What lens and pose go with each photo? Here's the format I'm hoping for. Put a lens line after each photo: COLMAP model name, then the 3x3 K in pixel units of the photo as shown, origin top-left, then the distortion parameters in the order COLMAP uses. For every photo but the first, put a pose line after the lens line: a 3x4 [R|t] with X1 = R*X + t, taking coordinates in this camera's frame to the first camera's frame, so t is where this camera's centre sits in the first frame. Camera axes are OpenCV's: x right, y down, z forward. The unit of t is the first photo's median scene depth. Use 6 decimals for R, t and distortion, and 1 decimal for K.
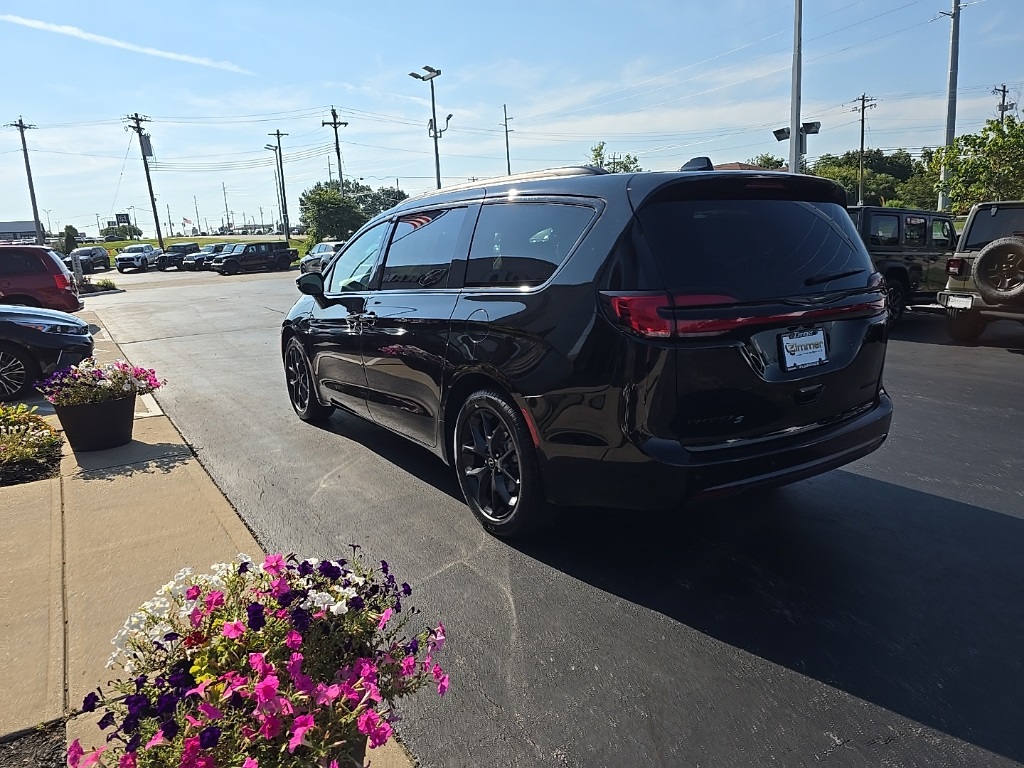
lens RADIAL K [[685.0, 0, 515.1], [0, 685.0, 383.8], [0, 0, 1]] dist [0.060153, -0.055052]
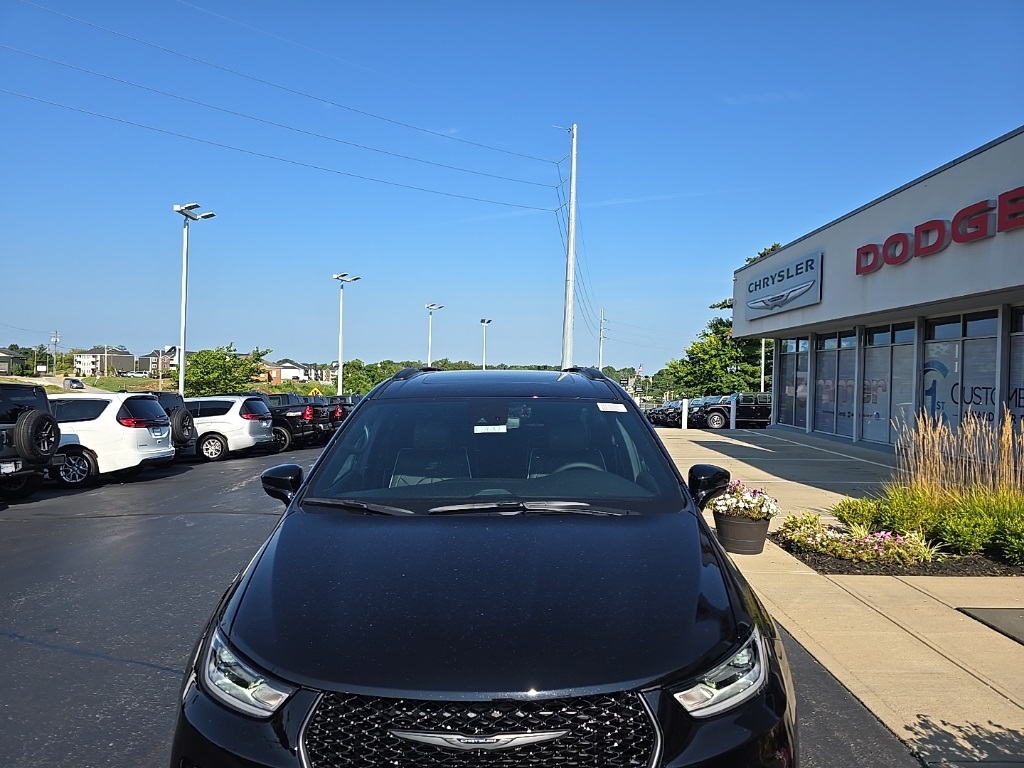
lens RADIAL K [[685.0, 0, 515.1], [0, 685.0, 383.8], [0, 0, 1]] dist [0.060153, -0.055052]
pose [[-0.827494, 0.024575, 0.560937, -0.049357], [0.131331, 0.979800, 0.150814, -0.034589], [-0.545899, 0.198466, -0.814006, 0.154684]]
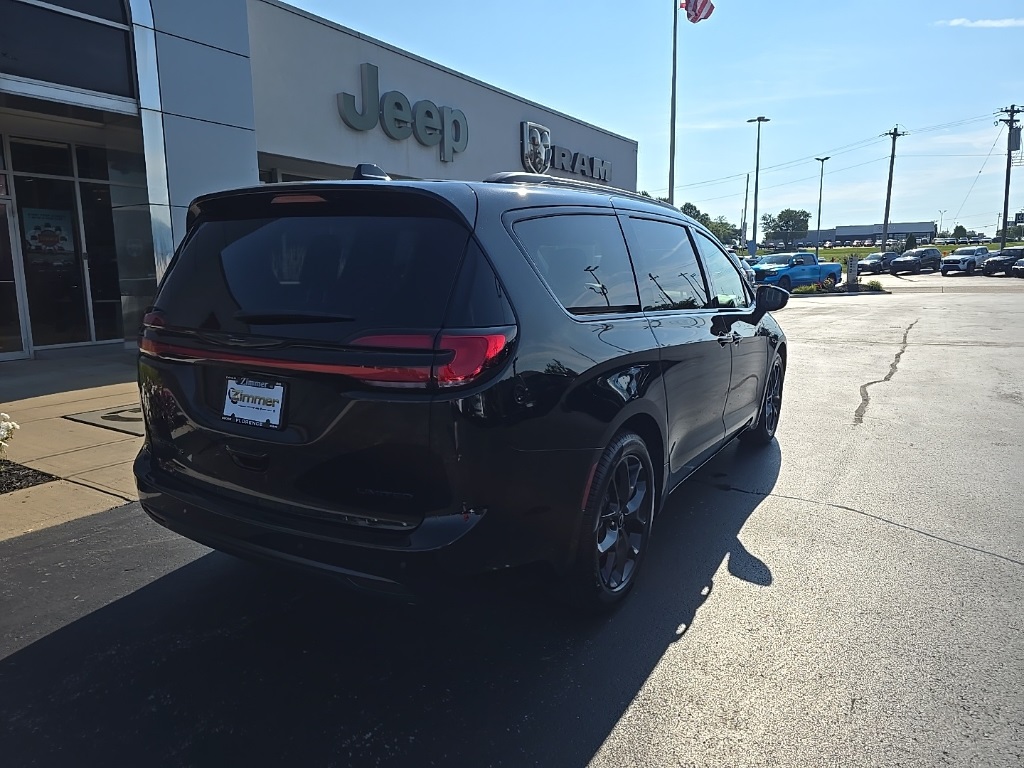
lens RADIAL K [[685.0, 0, 515.1], [0, 685.0, 383.8], [0, 0, 1]] dist [0.060153, -0.055052]
pose [[0.420243, 0.198310, -0.885477, 0.068560], [-0.198607, 0.972268, 0.123491, -0.012592], [0.885410, 0.123966, 0.447974, 0.049878]]
